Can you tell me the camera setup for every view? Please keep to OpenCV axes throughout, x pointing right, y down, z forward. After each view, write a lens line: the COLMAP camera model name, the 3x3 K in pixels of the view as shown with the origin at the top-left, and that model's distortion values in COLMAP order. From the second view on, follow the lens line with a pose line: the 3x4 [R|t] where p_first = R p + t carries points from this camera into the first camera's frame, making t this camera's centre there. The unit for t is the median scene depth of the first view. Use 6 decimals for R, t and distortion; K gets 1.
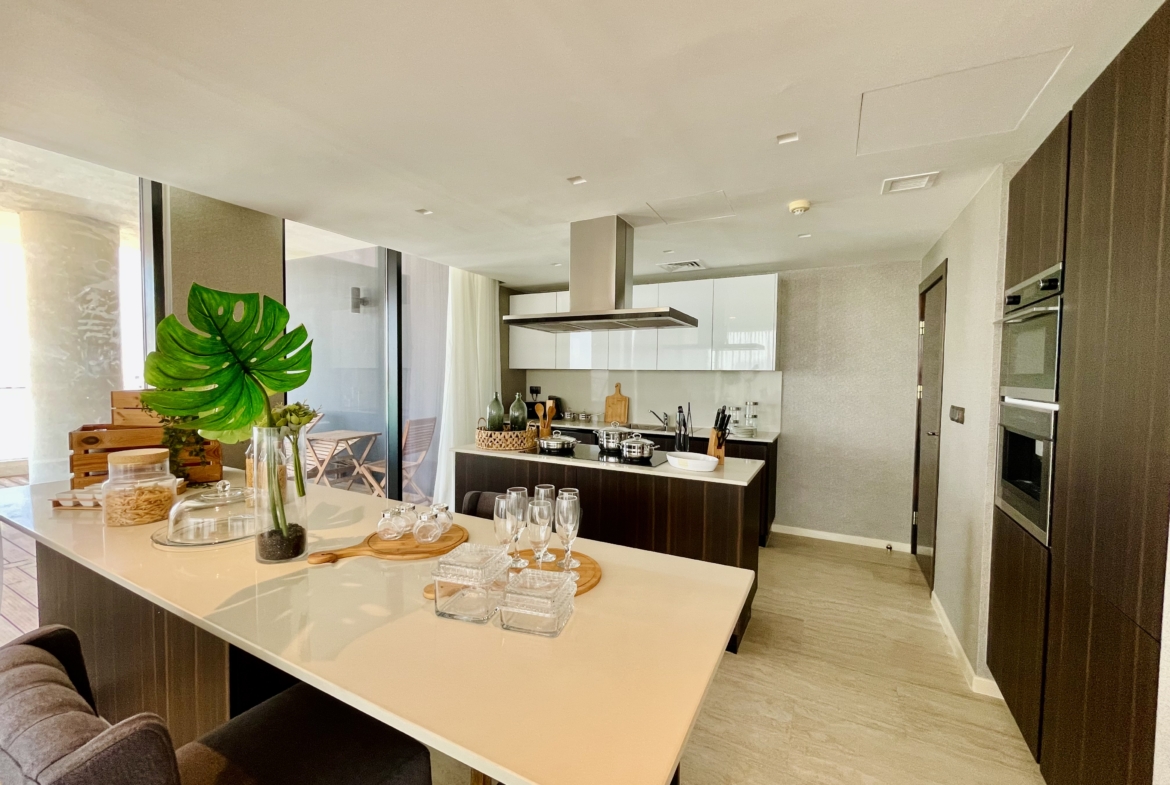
lens RADIAL K [[476.4, 0, 582.0], [0, 476.4, 393.8], [0, 0, 1]] dist [-0.002638, -0.000713]
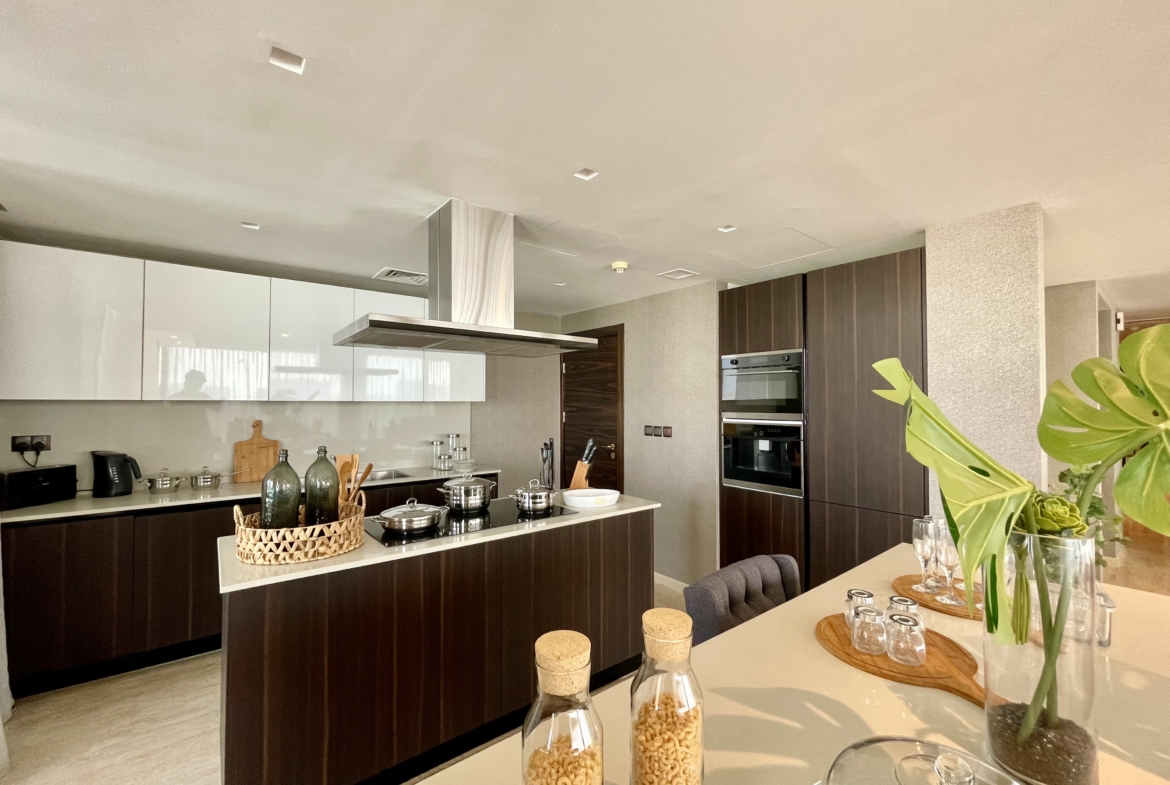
lens RADIAL K [[476.4, 0, 582.0], [0, 476.4, 393.8], [0, 0, 1]] dist [-0.002638, -0.000713]
pose [[0.395328, 0.004119, 0.918531, -0.568195], [0.041714, 0.998878, -0.022432, -0.042728], [-0.917592, 0.047184, 0.394713, 0.526341]]
